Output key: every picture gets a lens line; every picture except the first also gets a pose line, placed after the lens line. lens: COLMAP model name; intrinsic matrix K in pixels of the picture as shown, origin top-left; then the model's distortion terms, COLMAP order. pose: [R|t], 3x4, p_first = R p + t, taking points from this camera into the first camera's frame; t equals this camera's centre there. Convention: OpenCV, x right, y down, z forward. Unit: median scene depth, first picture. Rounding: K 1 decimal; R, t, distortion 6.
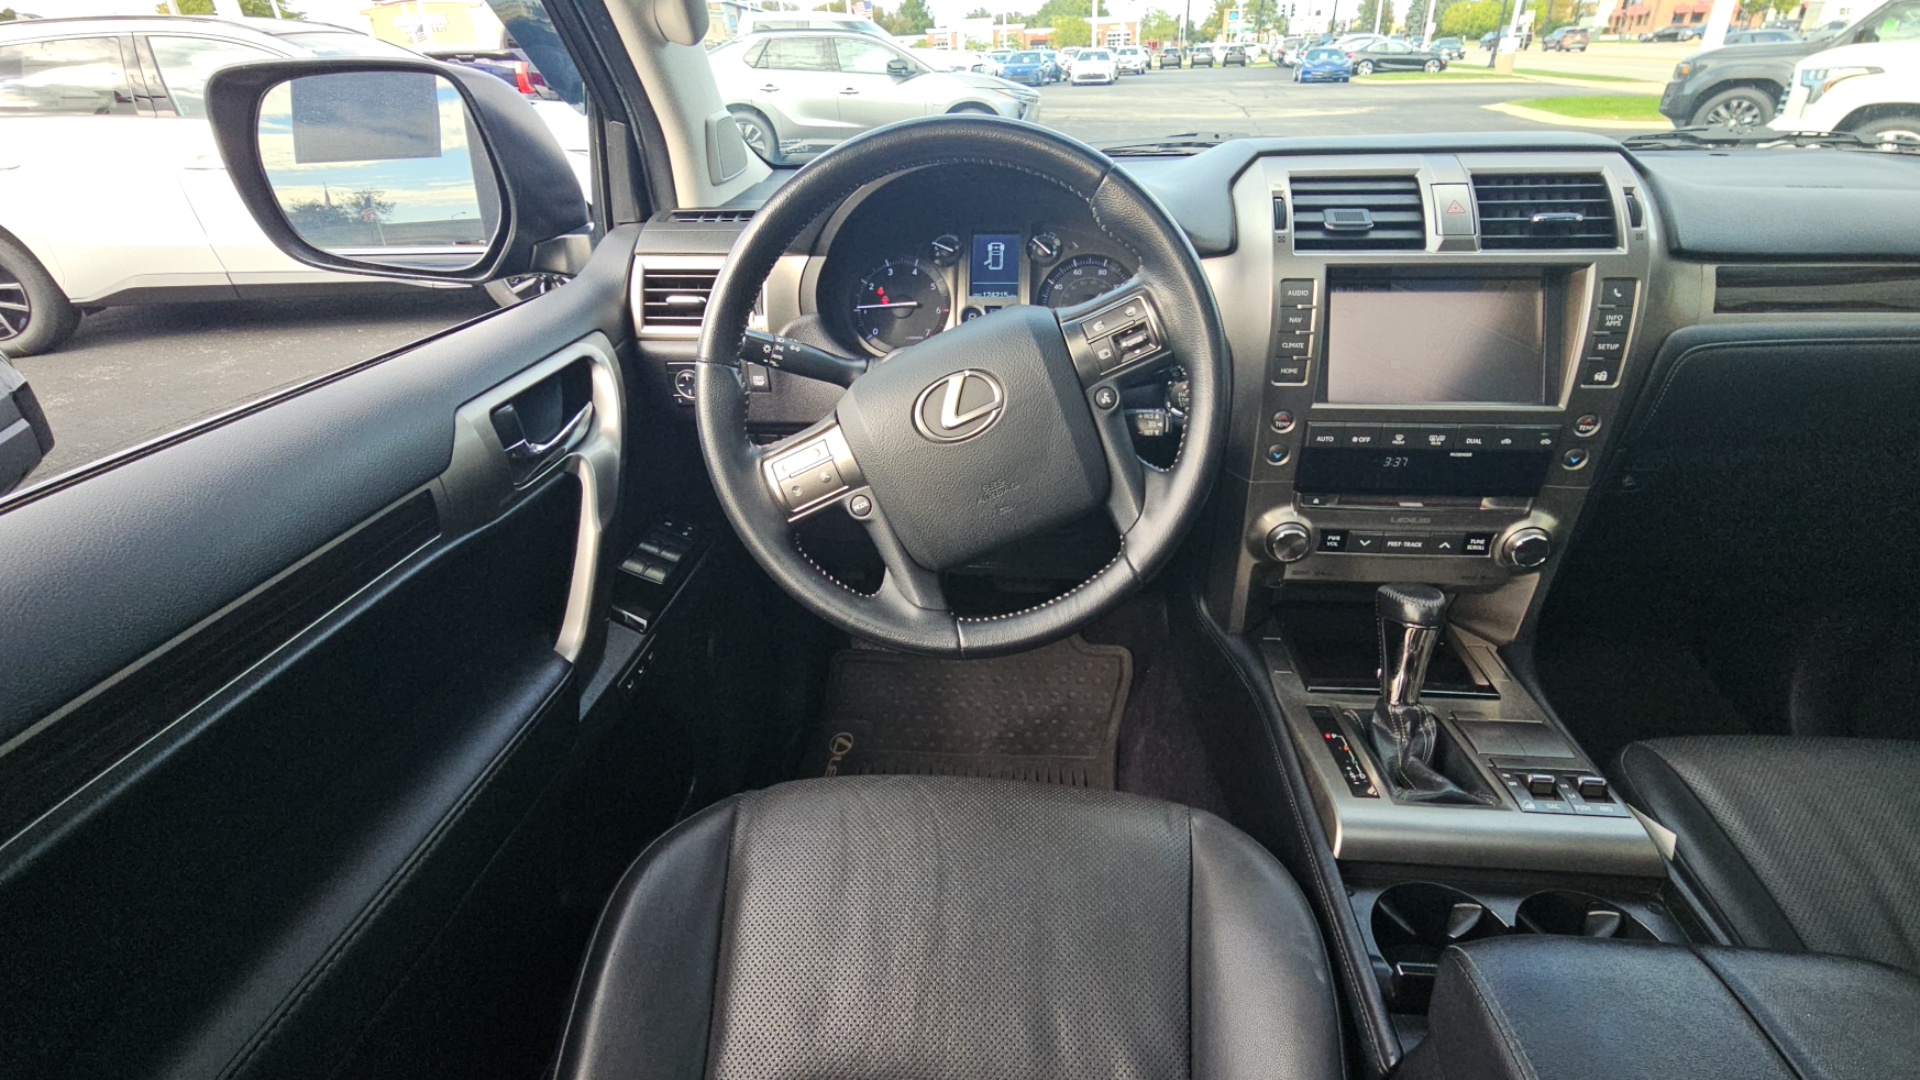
lens RADIAL K [[859.9, 0, 981.5], [0, 859.9, 547.3], [0, 0, 1]] dist [0.007600, -0.007725]
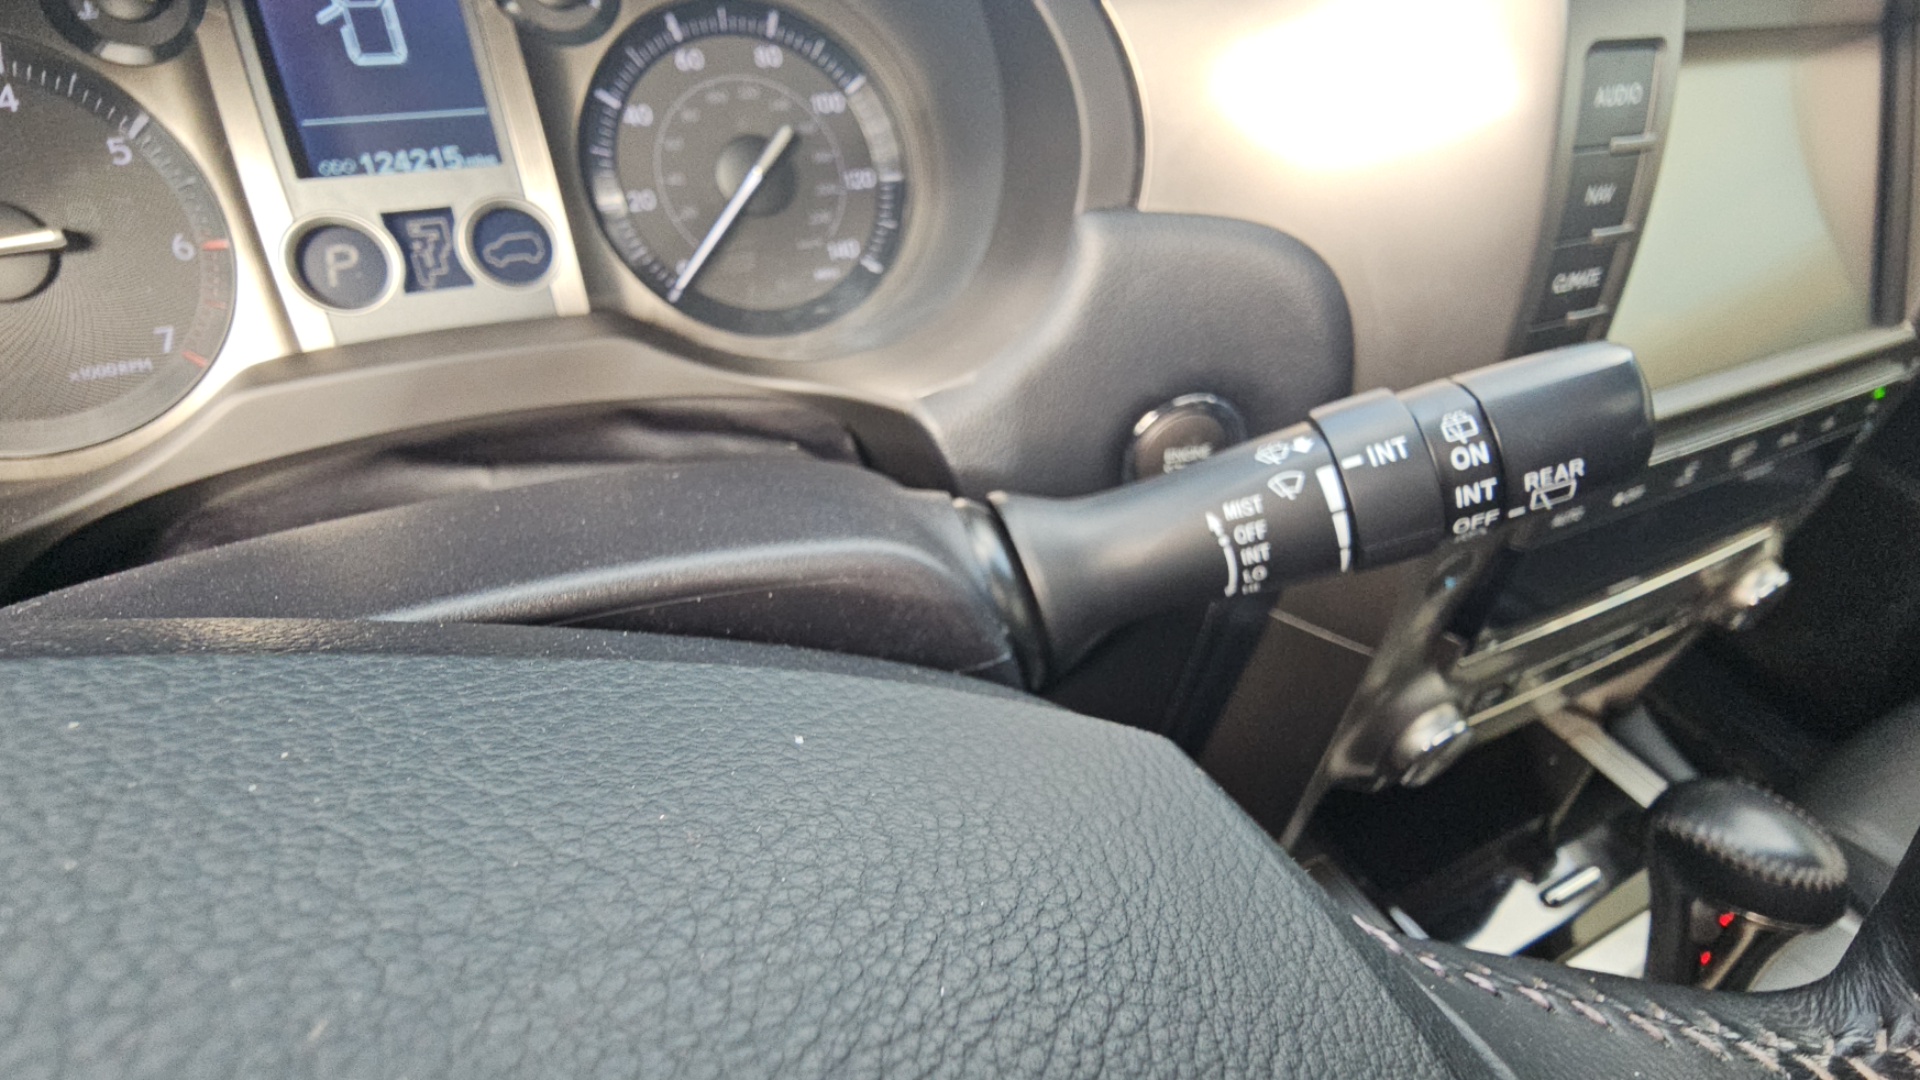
lens RADIAL K [[861.5, 0, 980.5], [0, 861.5, 544.9], [0, 0, 1]] dist [0.014615, -0.010892]
pose [[0.864654, -0.280439, 0.416805, 0.027701], [0.193826, 0.951672, 0.238226, -0.242793], [-0.463470, -0.125195, 0.877224, 0.767553]]
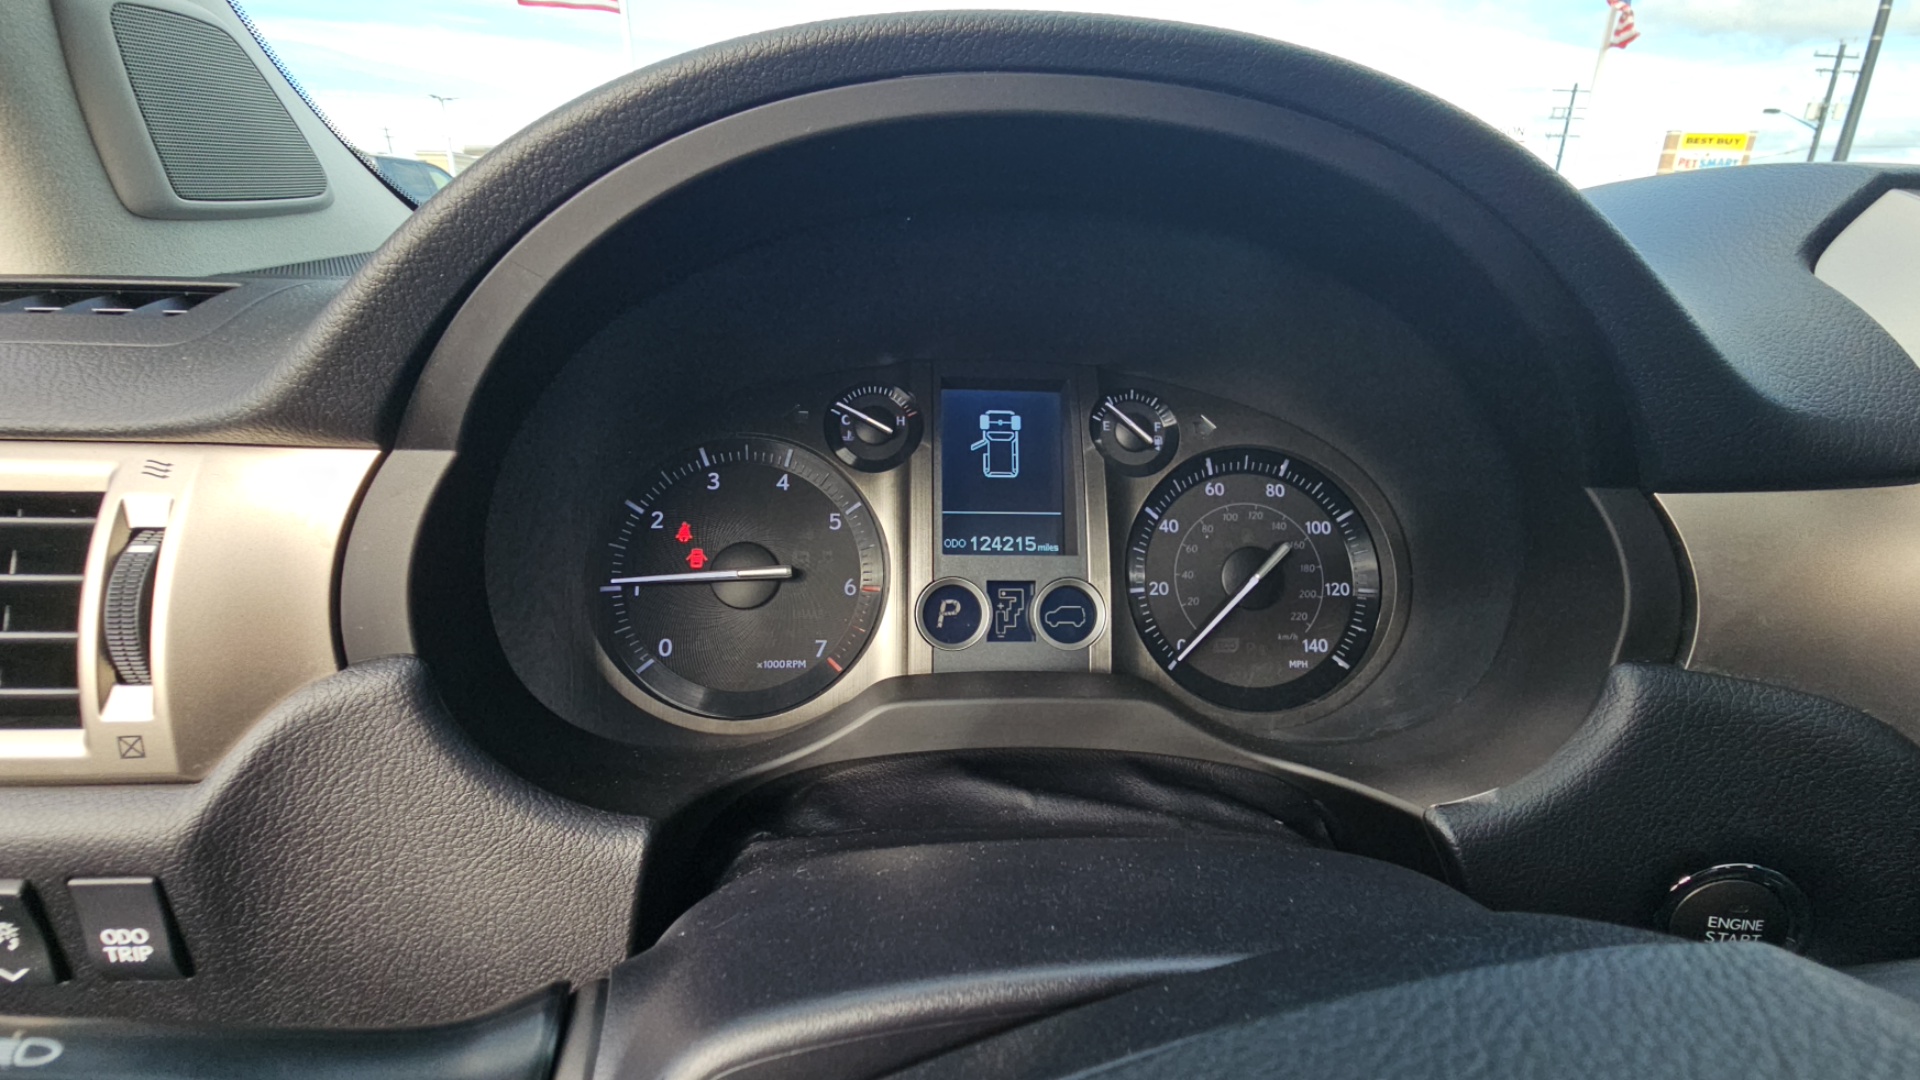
lens RADIAL K [[861.5, 0, 980.5], [0, 861.5, 544.9], [0, 0, 1]] dist [0.014615, -0.010892]
pose [[0.982400, -0.003072, 0.186766, -0.075693], [0.035102, 0.985087, -0.168436, -0.271595], [-0.183463, 0.172027, 0.967857, 0.753654]]
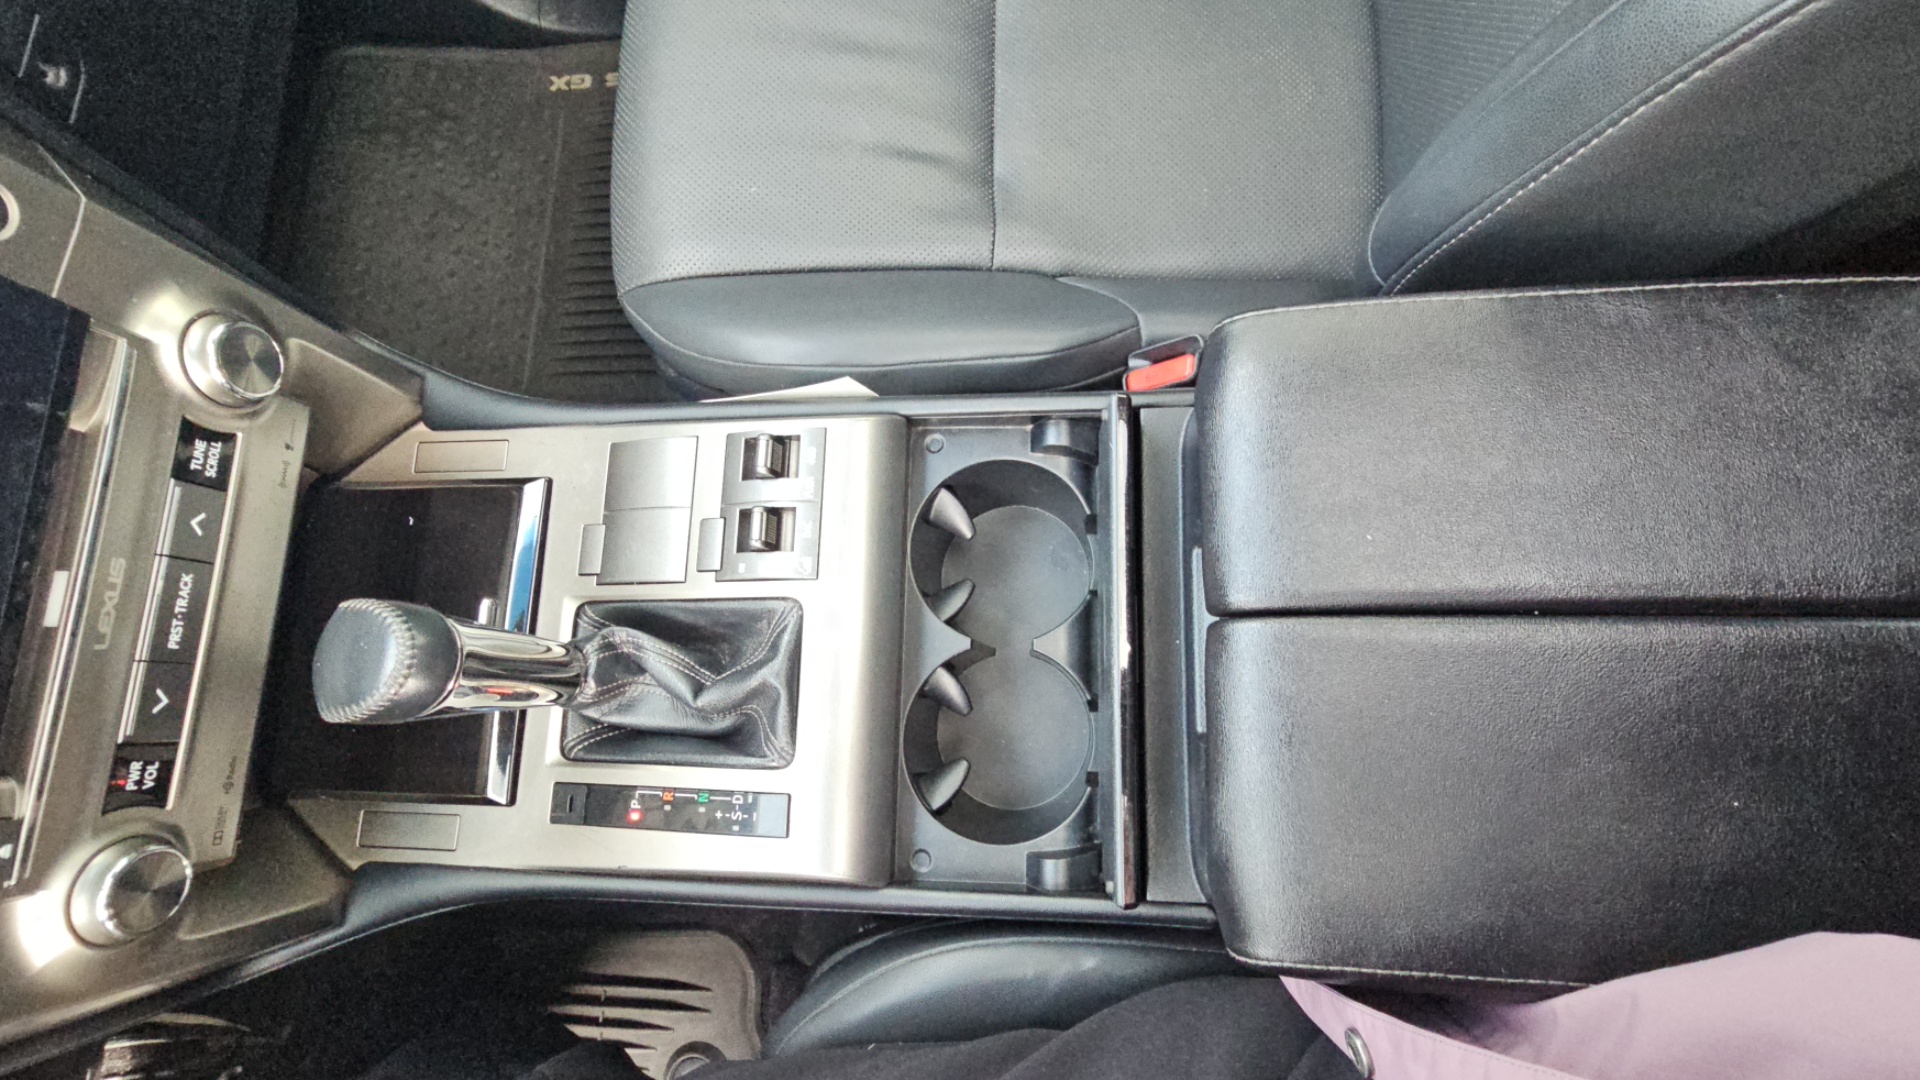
lens RADIAL K [[850.3, 0, 967.3], [0, 850.3, 541.8], [0, 0, 1]] dist [-0.003988, -0.000643]
pose [[-0.059635, -0.972726, 0.224162, 0.416511], [0.599913, 0.144559, 0.786897, -0.109207], [-0.797839, 0.181404, 0.574930, 0.443746]]
